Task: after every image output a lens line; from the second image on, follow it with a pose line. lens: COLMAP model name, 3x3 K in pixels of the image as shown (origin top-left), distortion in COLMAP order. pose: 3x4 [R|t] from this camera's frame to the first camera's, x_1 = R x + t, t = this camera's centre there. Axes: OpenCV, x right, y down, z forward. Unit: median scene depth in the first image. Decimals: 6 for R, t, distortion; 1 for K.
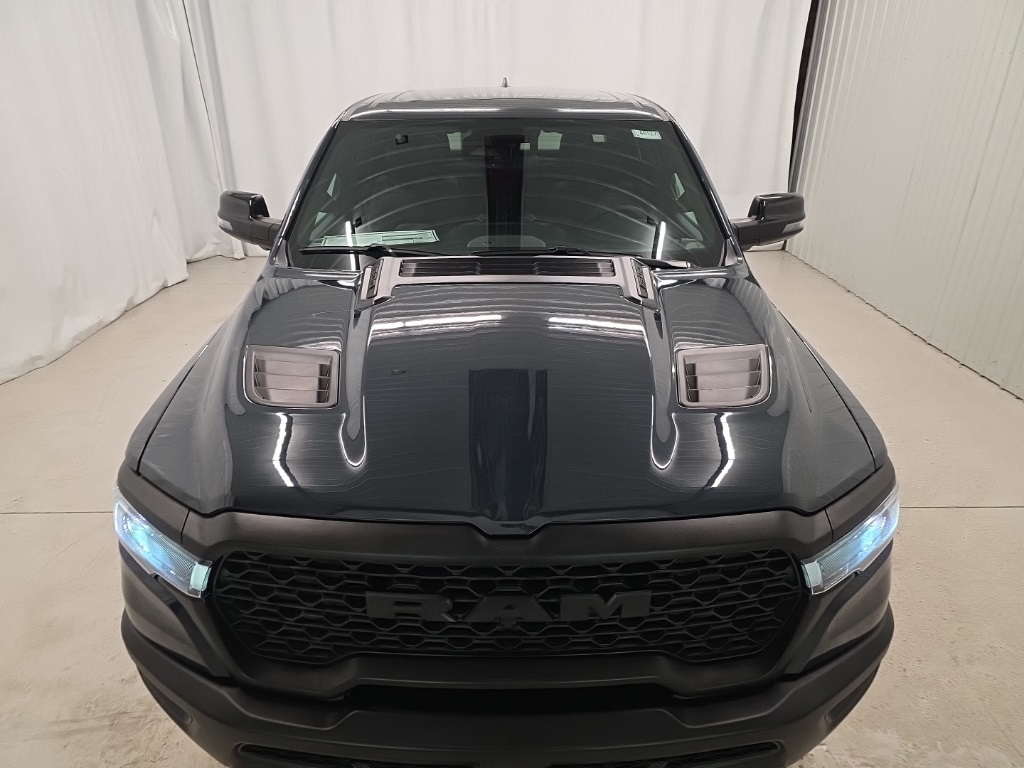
lens RADIAL K [[682.9, 0, 507.0], [0, 682.9, 388.1], [0, 0, 1]] dist [0.044214, -0.025486]
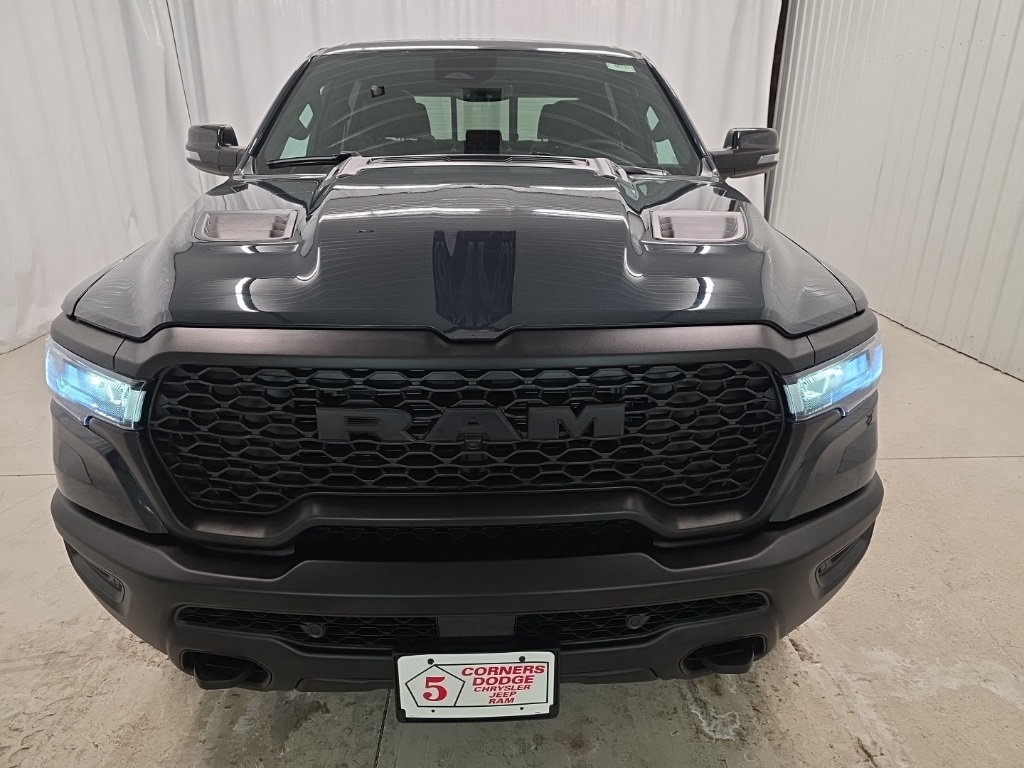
lens RADIAL K [[682.9, 0, 518.3], [0, 682.9, 380.5], [0, 0, 1]] dist [0.044214, -0.025486]
pose [[0.999400, -0.005531, 0.034202, 0.021565], [0.008144, 0.997018, -0.076736, 0.218993], [-0.033676, 0.076969, 0.996465, 0.051117]]
